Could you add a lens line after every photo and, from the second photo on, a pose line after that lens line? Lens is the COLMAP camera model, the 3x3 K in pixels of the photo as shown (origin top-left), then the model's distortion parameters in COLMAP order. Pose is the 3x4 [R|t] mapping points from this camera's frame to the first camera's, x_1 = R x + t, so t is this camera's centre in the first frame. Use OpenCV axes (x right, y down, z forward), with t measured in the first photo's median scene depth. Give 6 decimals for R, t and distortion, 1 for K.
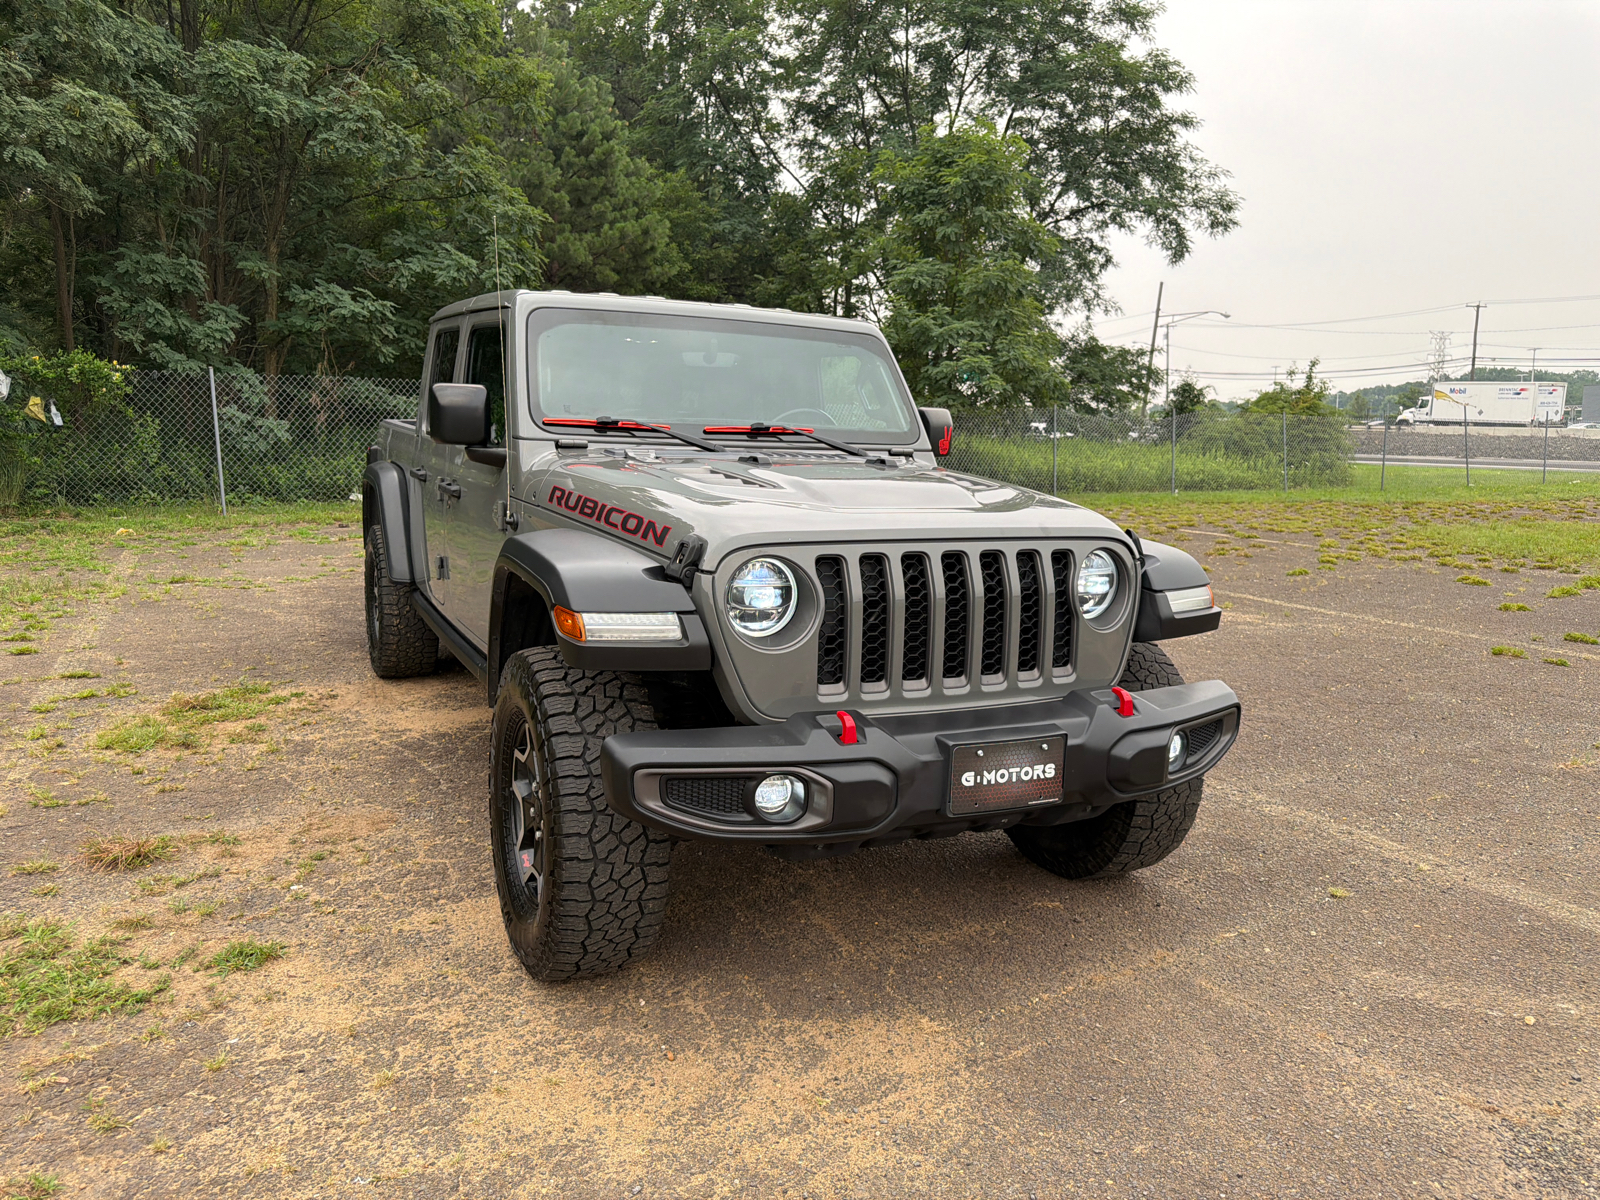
lens RADIAL K [[1142.8, 0, 800.0], [0, 1142.8, 600.0], [0, 0, 1]] dist [0.029823, -0.048434]
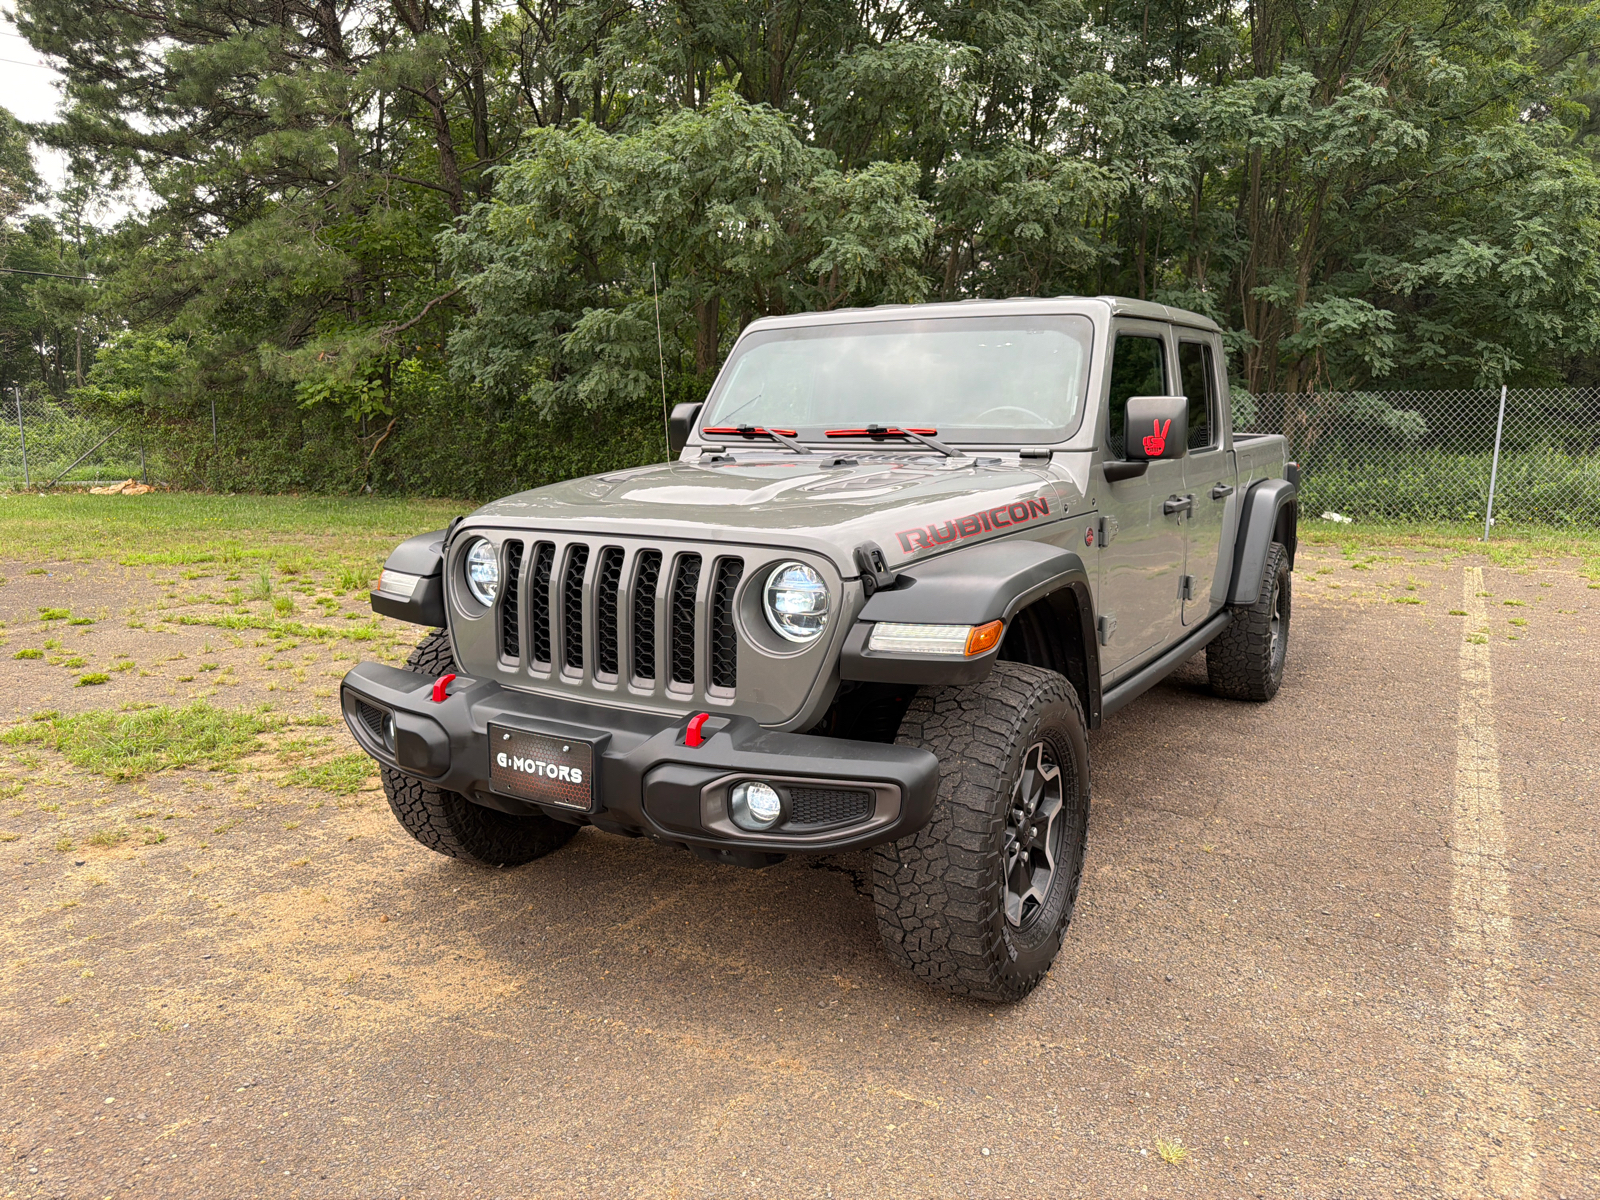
lens RADIAL K [[1138.3, 0, 809.4], [0, 1138.3, 607.8], [0, 0, 1]] dist [0.033683, -0.050605]
pose [[0.551472, 0.099034, -0.828294, 0.628655], [-0.108989, 0.992971, 0.046160, -0.032222], [0.827043, 0.064819, 0.558390, 0.351953]]
